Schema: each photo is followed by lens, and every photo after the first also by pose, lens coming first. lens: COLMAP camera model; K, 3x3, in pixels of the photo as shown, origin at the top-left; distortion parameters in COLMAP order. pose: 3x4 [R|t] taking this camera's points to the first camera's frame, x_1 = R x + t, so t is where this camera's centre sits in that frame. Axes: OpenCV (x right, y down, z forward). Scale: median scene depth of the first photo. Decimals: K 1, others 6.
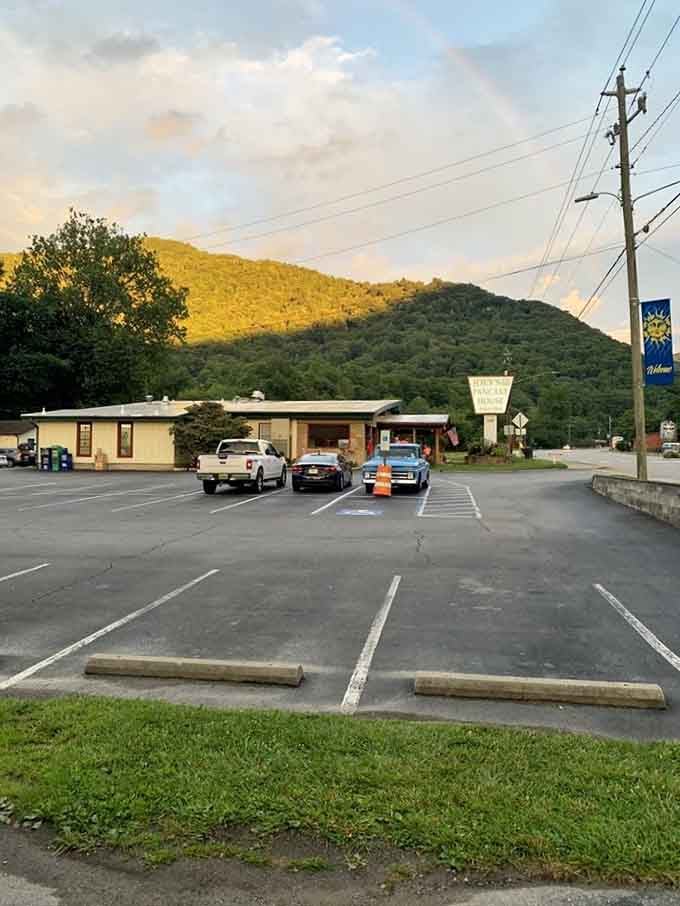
lens RADIAL K [[680.0, 0, 340.0], [0, 680.0, 453.0], [0, 0, 1]] dist [0.000882, 0.003656]
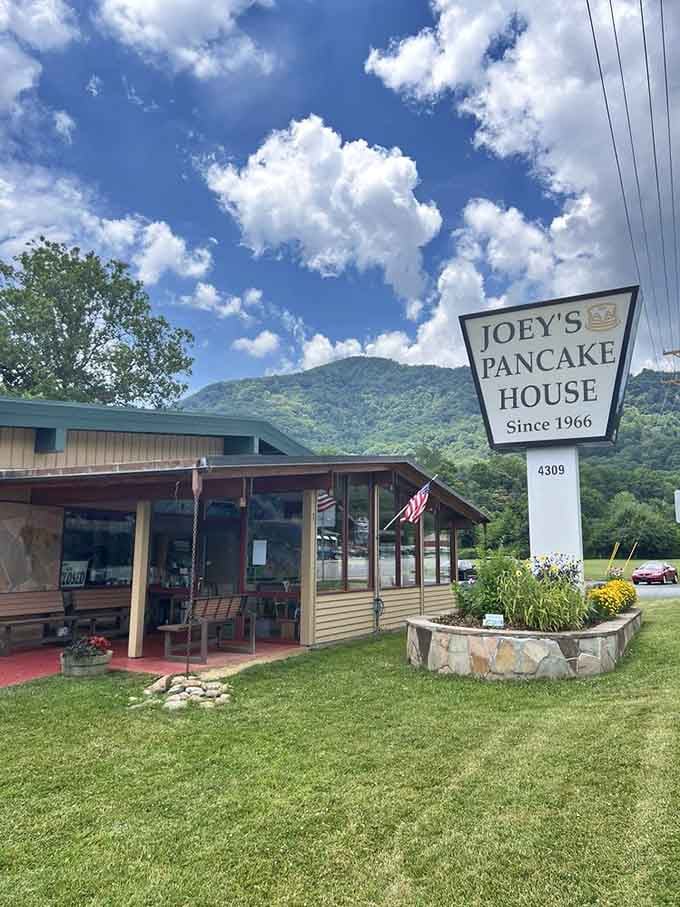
lens RADIAL K [[665.4, 0, 340.0], [0, 665.4, 453.5], [0, 0, 1]] dist [0.002712, 0.000277]
pose [[0.953653, -0.050298, -0.296675, 0.219299], [0.004500, 0.988204, -0.153076, -0.016087], [0.300875, 0.144646, 0.942630, 0.737266]]
